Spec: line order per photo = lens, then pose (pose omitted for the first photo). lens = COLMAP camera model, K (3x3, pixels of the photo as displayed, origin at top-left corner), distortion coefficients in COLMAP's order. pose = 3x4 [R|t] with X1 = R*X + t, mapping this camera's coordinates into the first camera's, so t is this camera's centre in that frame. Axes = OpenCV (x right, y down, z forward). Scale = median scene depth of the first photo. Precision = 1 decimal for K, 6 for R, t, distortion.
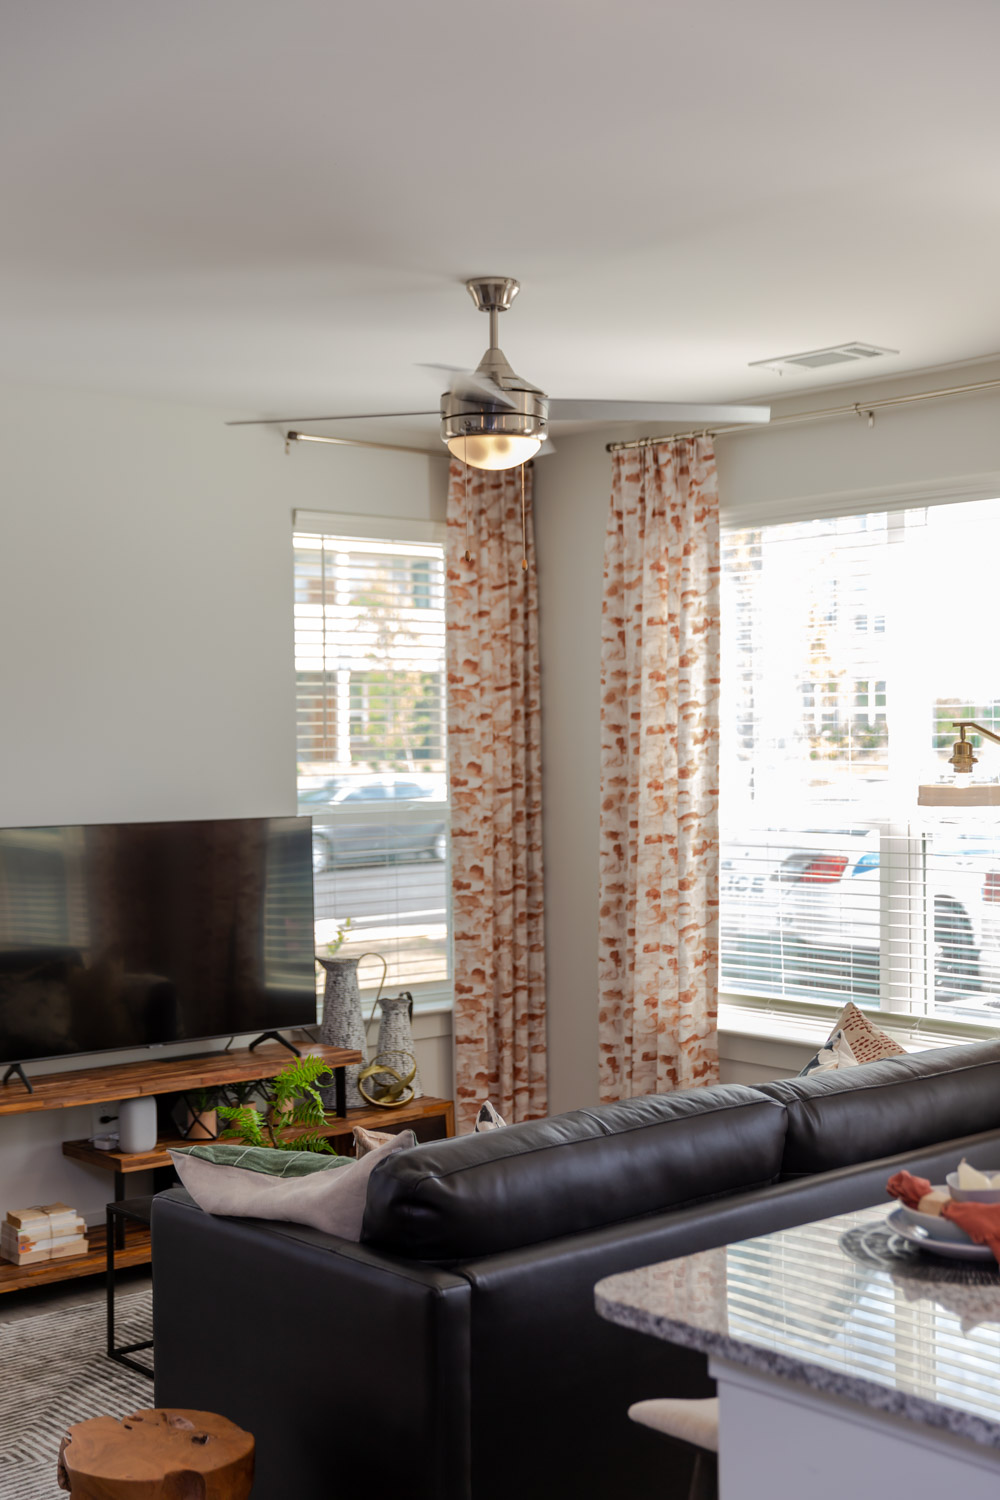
lens RADIAL K [[1929.7, 0, 500.4], [0, 1929.7, 746.0], [0, 0, 1]] dist [0.041273, 0.000000]
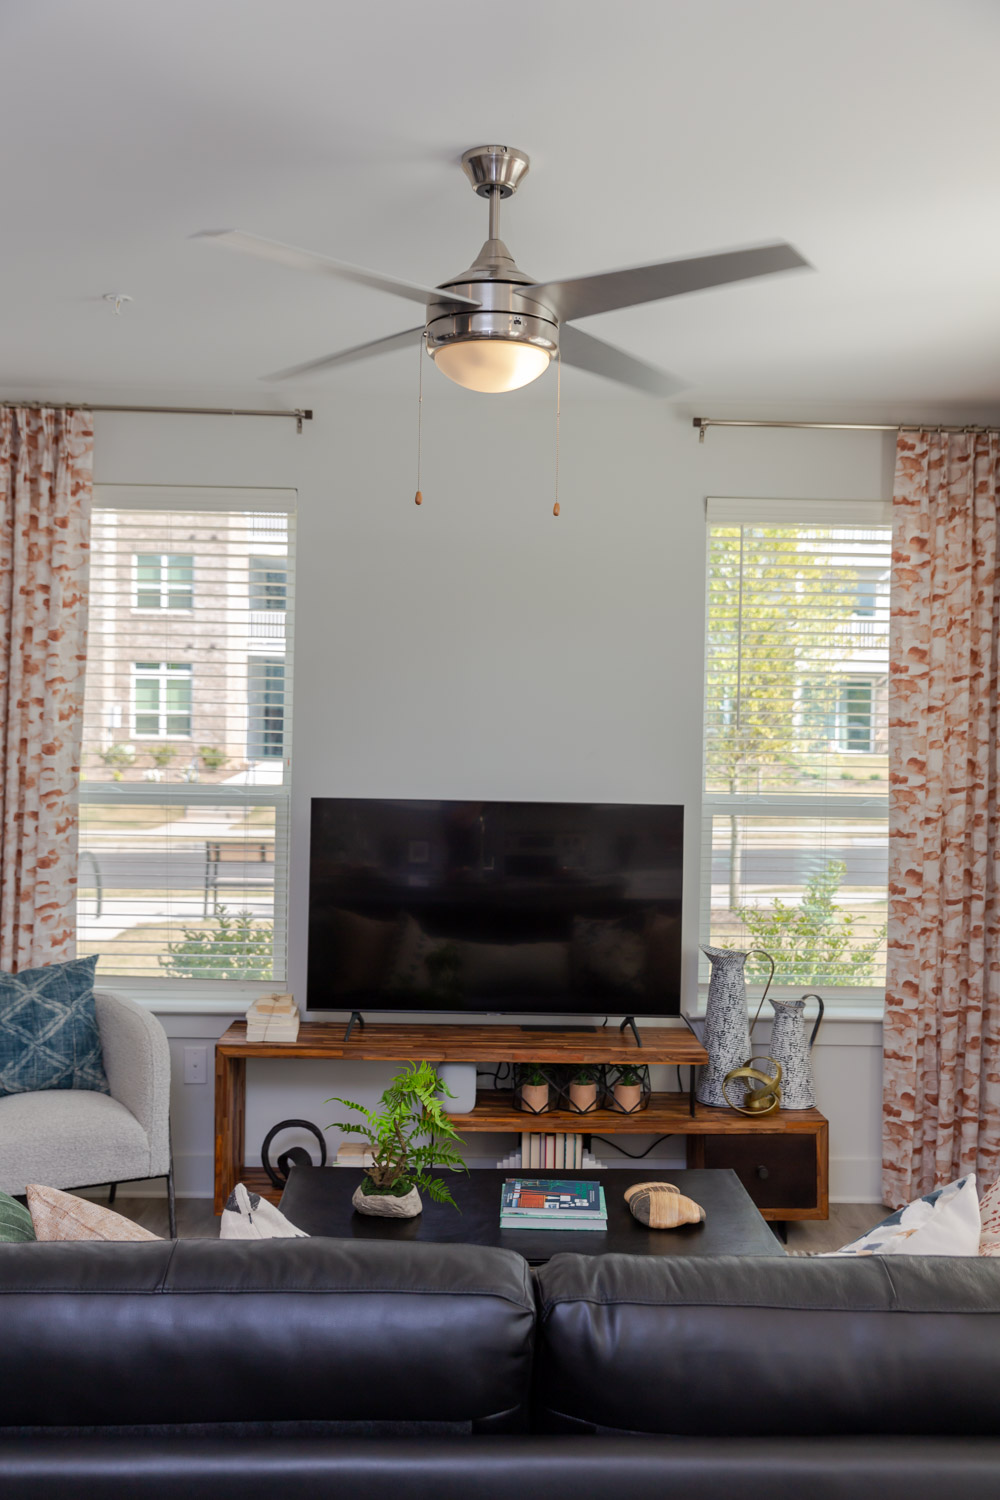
lens RADIAL K [[1360.7, 0, 499.4], [0, 1360.7, 755.2], [0, 0, 1]] dist [0.007888, 0.000000]
pose [[0.776550, 0.035510, -0.629054, 0.241975], [-0.029860, 0.999363, 0.019553, 0.000063], [0.629347, 0.003599, 0.777116, 0.365764]]
